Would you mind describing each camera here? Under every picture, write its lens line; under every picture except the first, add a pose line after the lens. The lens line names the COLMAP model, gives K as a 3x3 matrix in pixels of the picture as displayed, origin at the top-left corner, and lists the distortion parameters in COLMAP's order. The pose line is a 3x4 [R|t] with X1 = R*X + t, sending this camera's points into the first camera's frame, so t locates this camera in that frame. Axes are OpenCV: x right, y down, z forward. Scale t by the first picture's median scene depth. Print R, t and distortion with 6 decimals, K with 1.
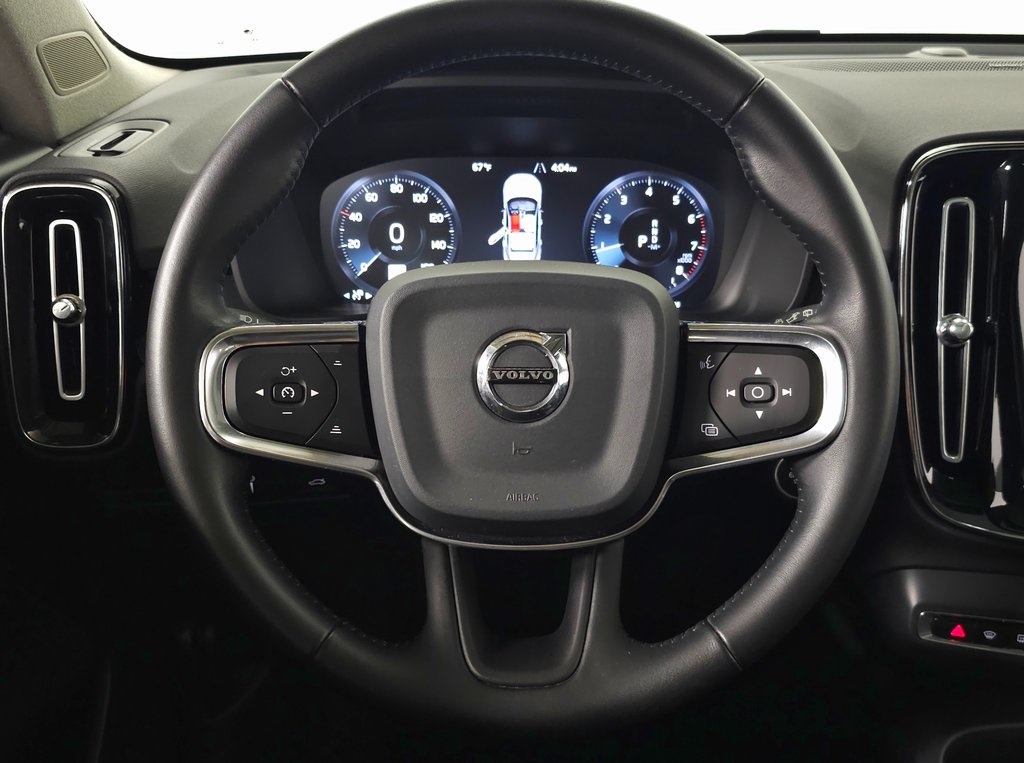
lens RADIAL K [[996.8, 0, 518.4], [0, 996.8, 389.2], [0, 0, 1]] dist [0.054893, 0.000000]
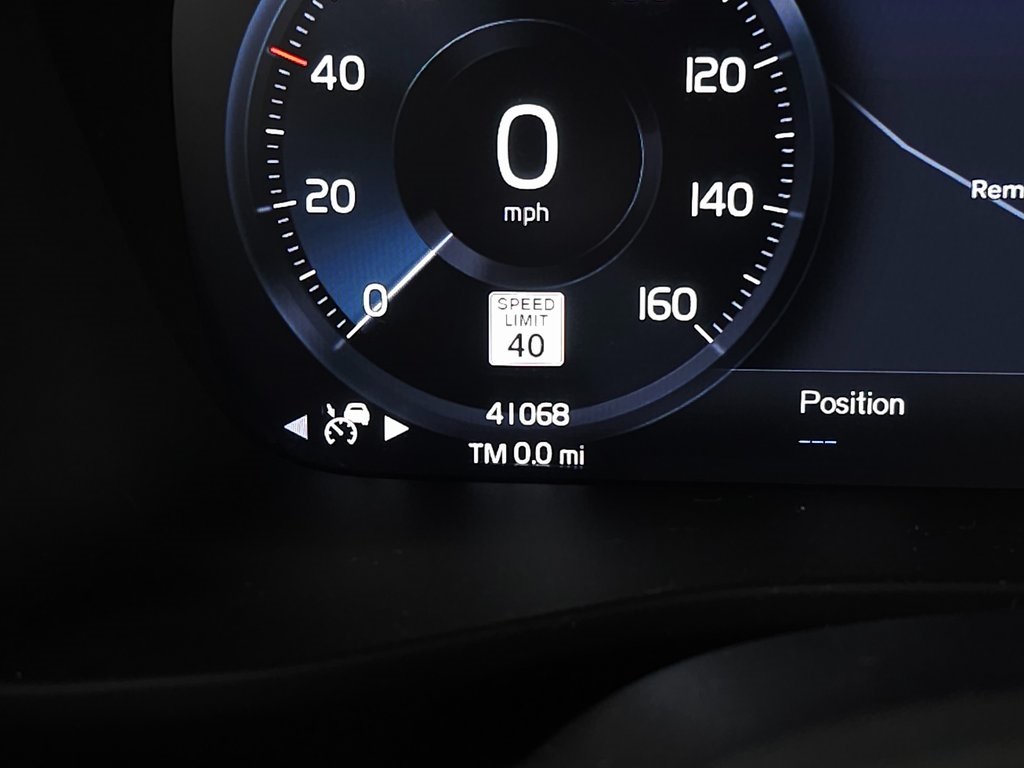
lens RADIAL K [[996.8, 0, 527.9], [0, 996.8, 341.2], [0, 0, 1]] dist [0.054893, 0.000000]
pose [[0.999968, 0.003084, -0.007432, -0.138416], [-0.003388, 0.999141, -0.041302, -0.121458], [0.007298, 0.041326, 0.999119, 0.906382]]
